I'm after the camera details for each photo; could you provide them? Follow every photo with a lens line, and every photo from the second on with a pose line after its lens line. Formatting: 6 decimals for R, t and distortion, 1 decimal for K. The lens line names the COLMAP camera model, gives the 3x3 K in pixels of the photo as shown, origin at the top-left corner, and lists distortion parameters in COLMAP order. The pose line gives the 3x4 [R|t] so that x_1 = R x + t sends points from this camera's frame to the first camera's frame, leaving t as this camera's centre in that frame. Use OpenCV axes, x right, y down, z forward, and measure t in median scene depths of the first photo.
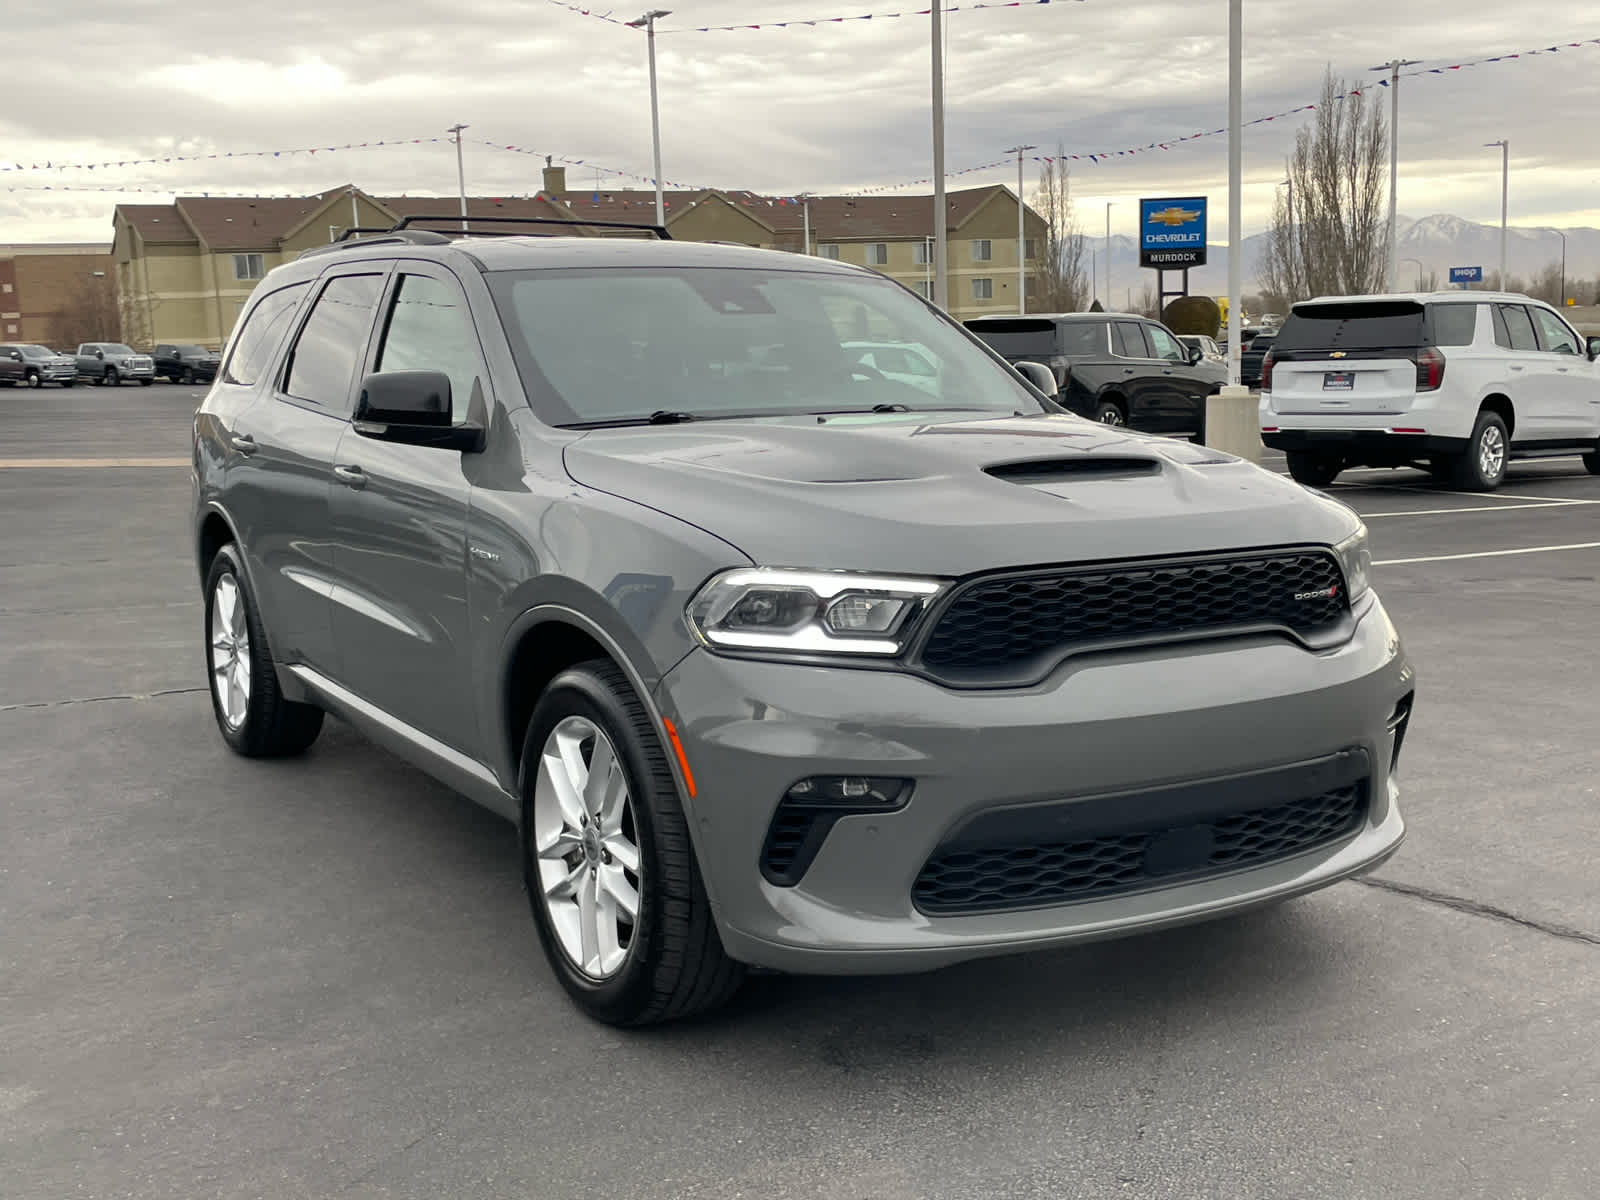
lens RADIAL K [[1800.9, 0, 823.6], [0, 1800.9, 597.0], [0, 0, 1]] dist [0.120453, -0.189835]
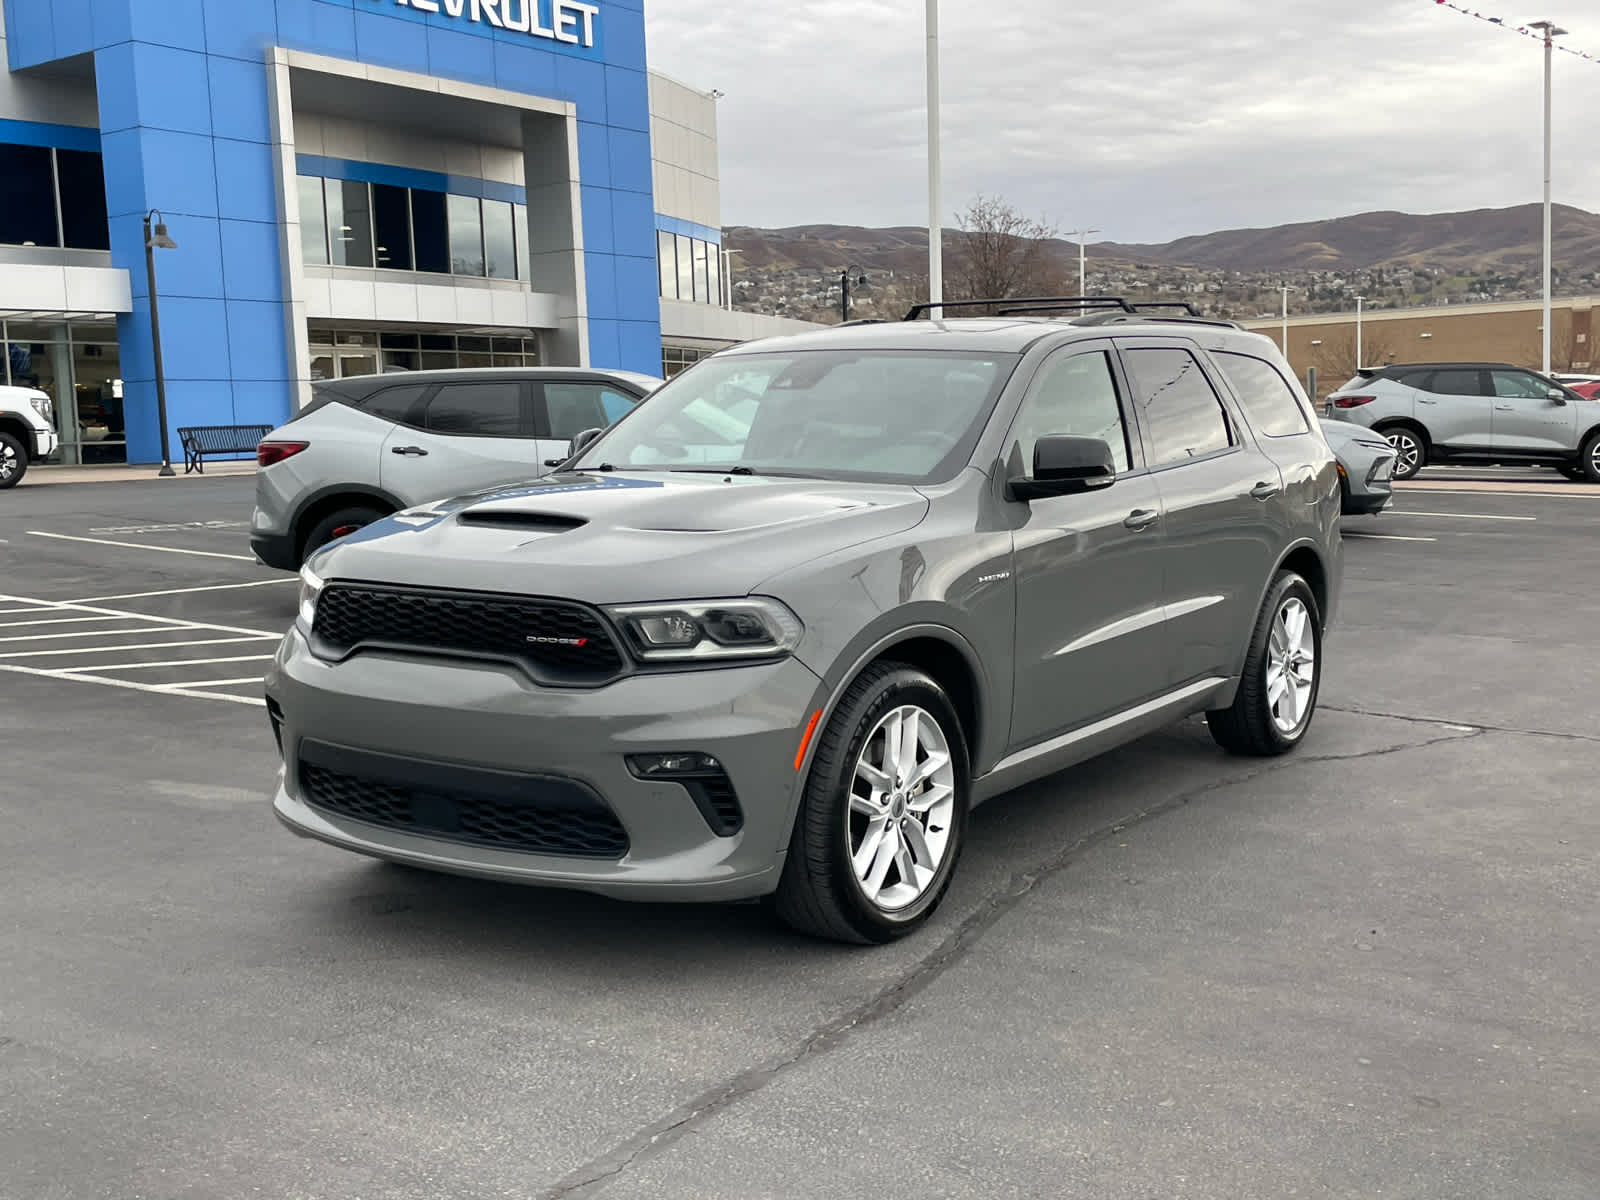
lens RADIAL K [[1800.9, 0, 823.6], [0, 1800.9, 597.0], [0, 0, 1]] dist [0.120453, -0.189835]
pose [[0.415643, 0.112616, -0.902529, 1.372328], [-0.121126, 0.990320, 0.067788, -0.128045], [0.901426, 0.081144, 0.425260, 0.633527]]
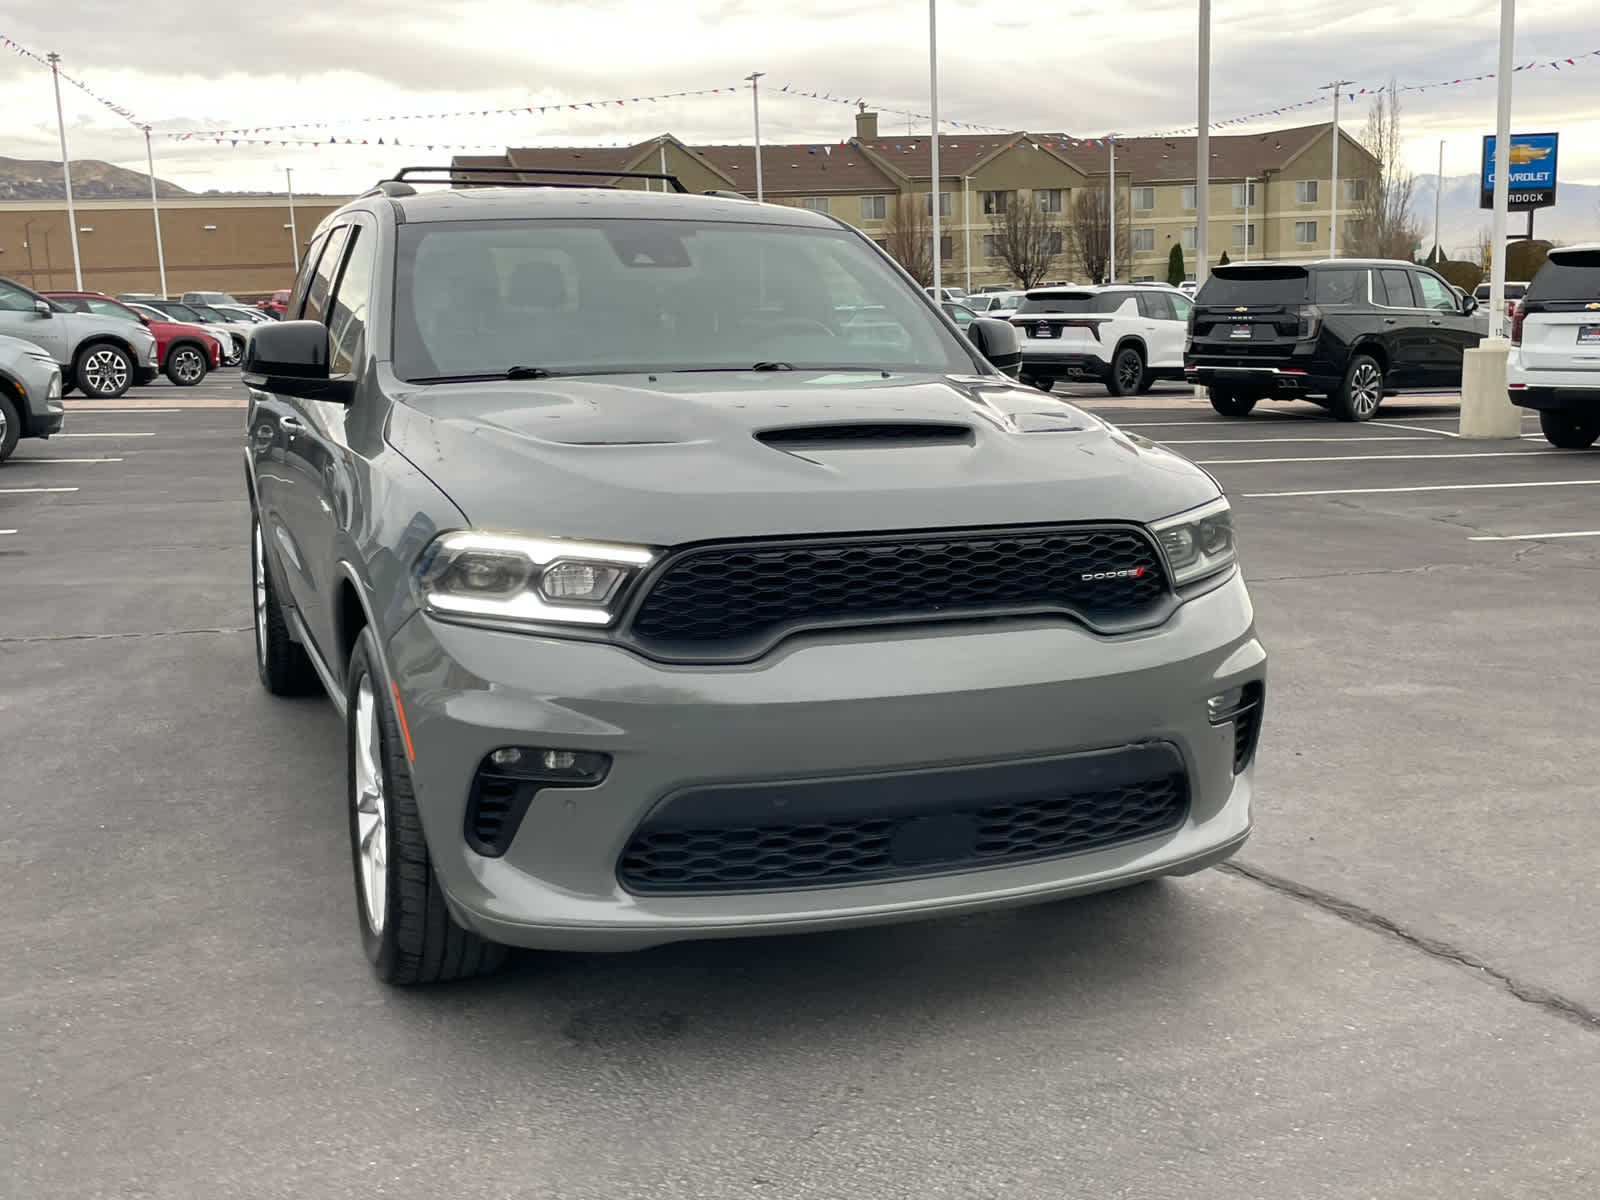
lens RADIAL K [[1800.9, 0, 823.6], [0, 1800.9, 597.0], [0, 0, 1]] dist [0.120453, -0.189835]
pose [[0.984390, 0.034433, -0.172598, 0.277369], [-0.029408, 0.999068, 0.031587, -0.014794], [0.173524, -0.026018, 0.984486, 0.056041]]
